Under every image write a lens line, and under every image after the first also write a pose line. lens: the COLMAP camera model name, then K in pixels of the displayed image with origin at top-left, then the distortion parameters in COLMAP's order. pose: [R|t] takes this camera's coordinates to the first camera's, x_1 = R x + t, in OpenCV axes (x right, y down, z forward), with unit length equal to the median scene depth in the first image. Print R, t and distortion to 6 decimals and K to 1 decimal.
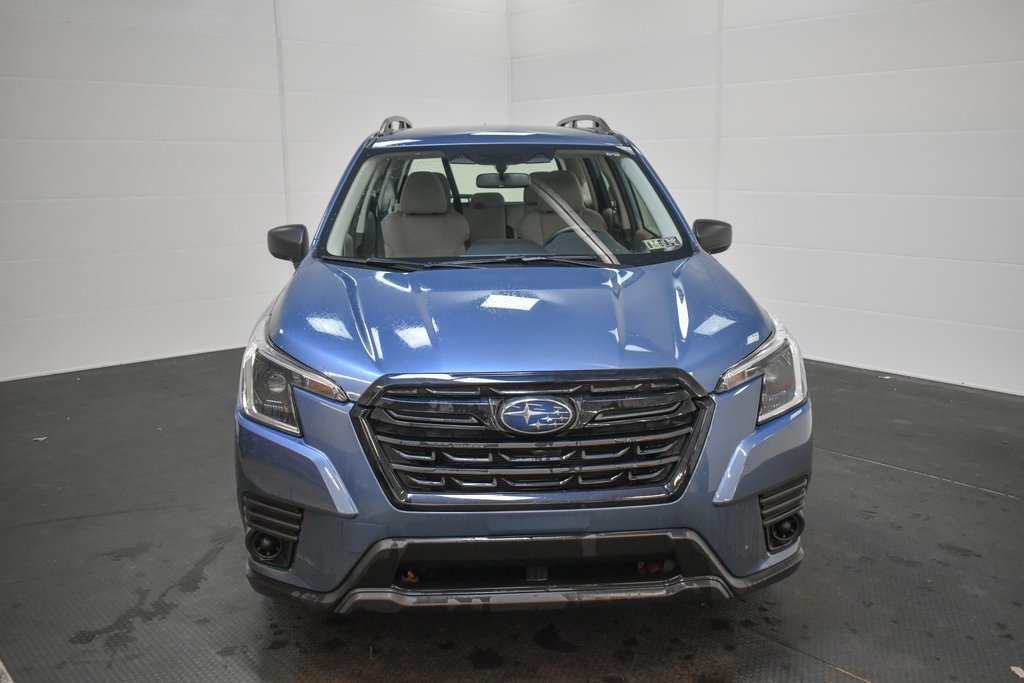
lens RADIAL K [[922.1, 0, 512.0], [0, 922.1, 342.8], [0, 0, 1]] dist [-0.030499, 0.003887]
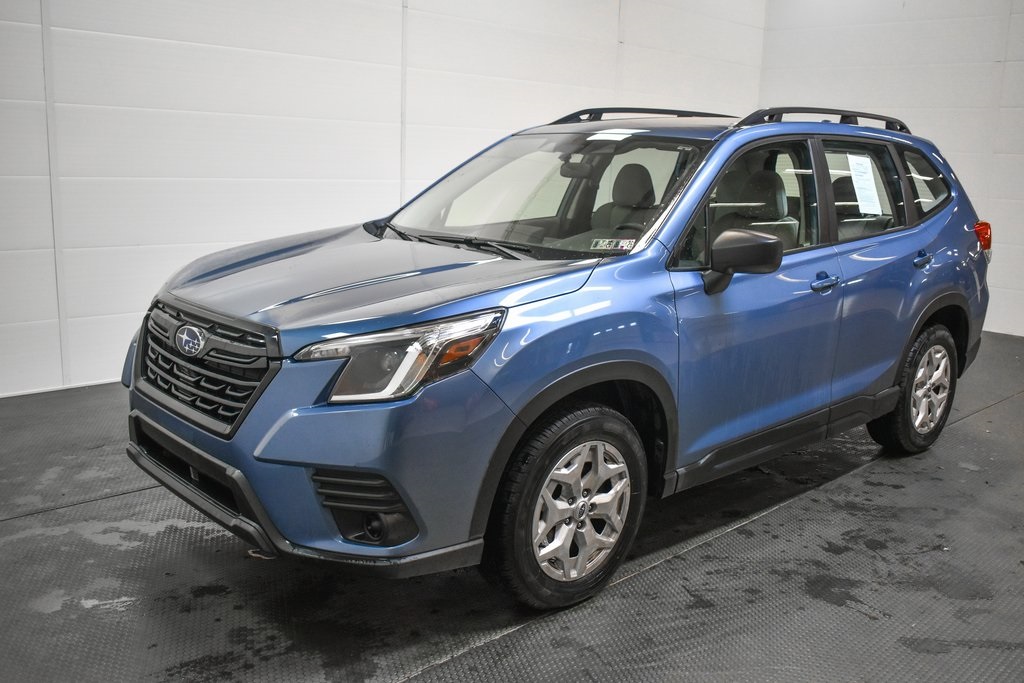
lens RADIAL K [[966.1, 0, 510.0], [0, 966.1, 339.4], [0, 0, 1]] dist [-0.008864, 0.000000]
pose [[0.630952, 0.190110, -0.752168, 1.201223], [-0.202168, 0.976306, 0.077173, -0.102509], [0.749018, 0.103372, 0.654436, 0.462148]]
